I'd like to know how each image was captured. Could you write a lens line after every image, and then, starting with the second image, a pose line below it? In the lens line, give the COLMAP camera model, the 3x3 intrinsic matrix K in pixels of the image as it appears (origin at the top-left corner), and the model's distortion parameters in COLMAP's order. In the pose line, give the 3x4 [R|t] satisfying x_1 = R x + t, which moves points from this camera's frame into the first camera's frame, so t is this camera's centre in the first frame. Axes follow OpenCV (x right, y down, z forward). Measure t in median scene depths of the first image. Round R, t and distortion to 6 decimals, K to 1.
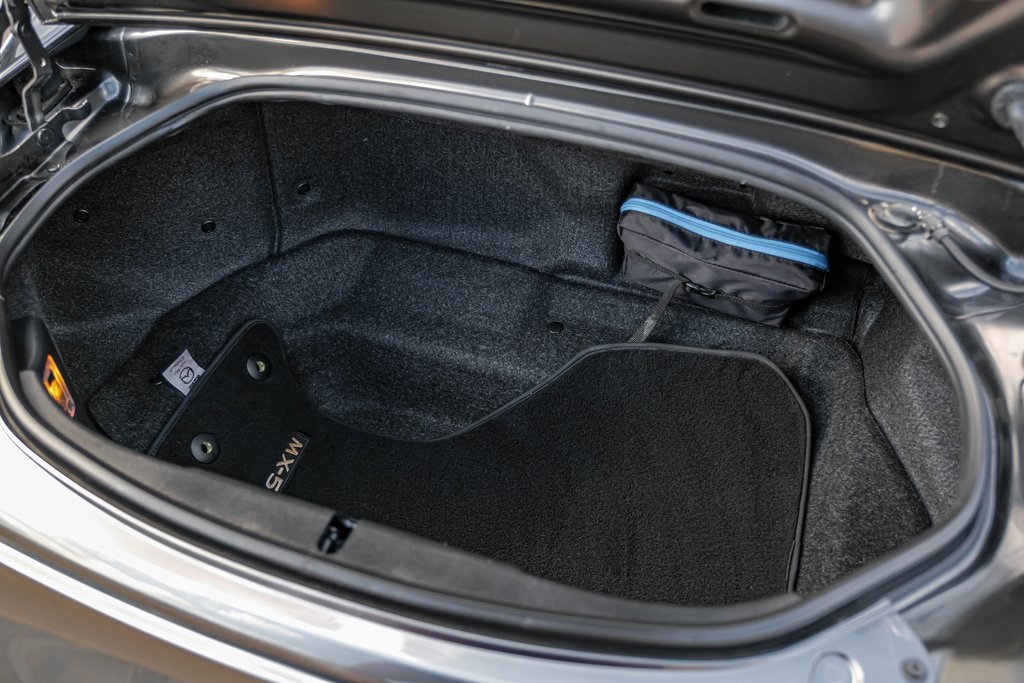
lens RADIAL K [[959.5, 0, 512.0], [0, 959.5, 341.5], [0, 0, 1]] dist [-0.009352, 0.006004]
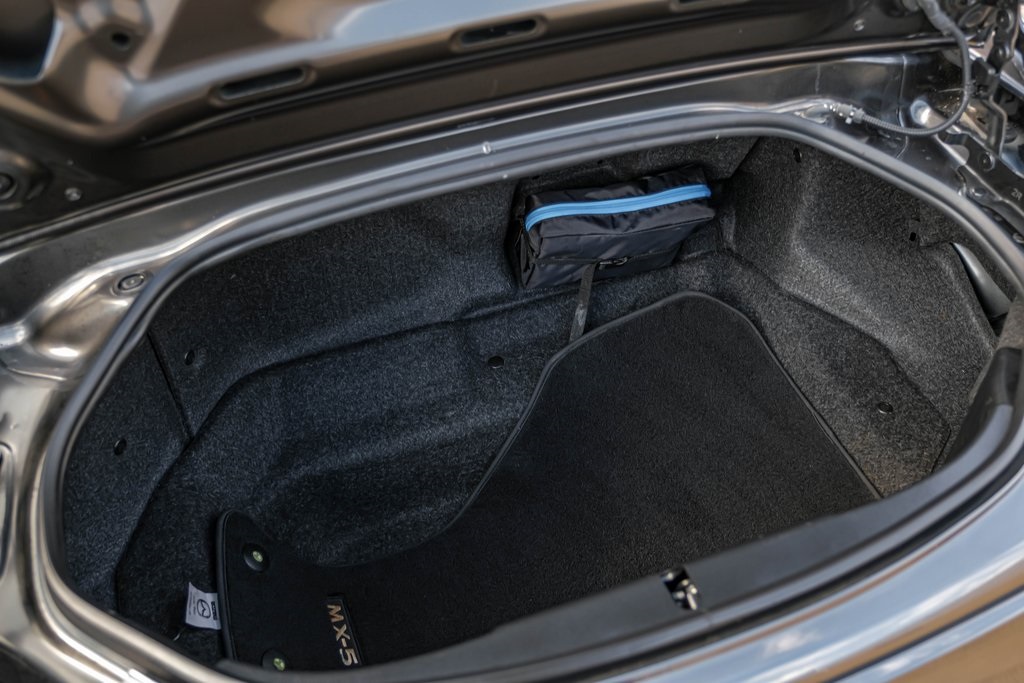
lens RADIAL K [[959.5, 0, 512.0], [0, 959.5, 341.5], [0, 0, 1]] dist [-0.009352, 0.006004]
pose [[0.770313, -0.451283, 0.450513, -0.393263], [0.465285, 0.880892, 0.086826, -0.115644], [-0.436036, 0.142733, 0.888538, 0.098390]]
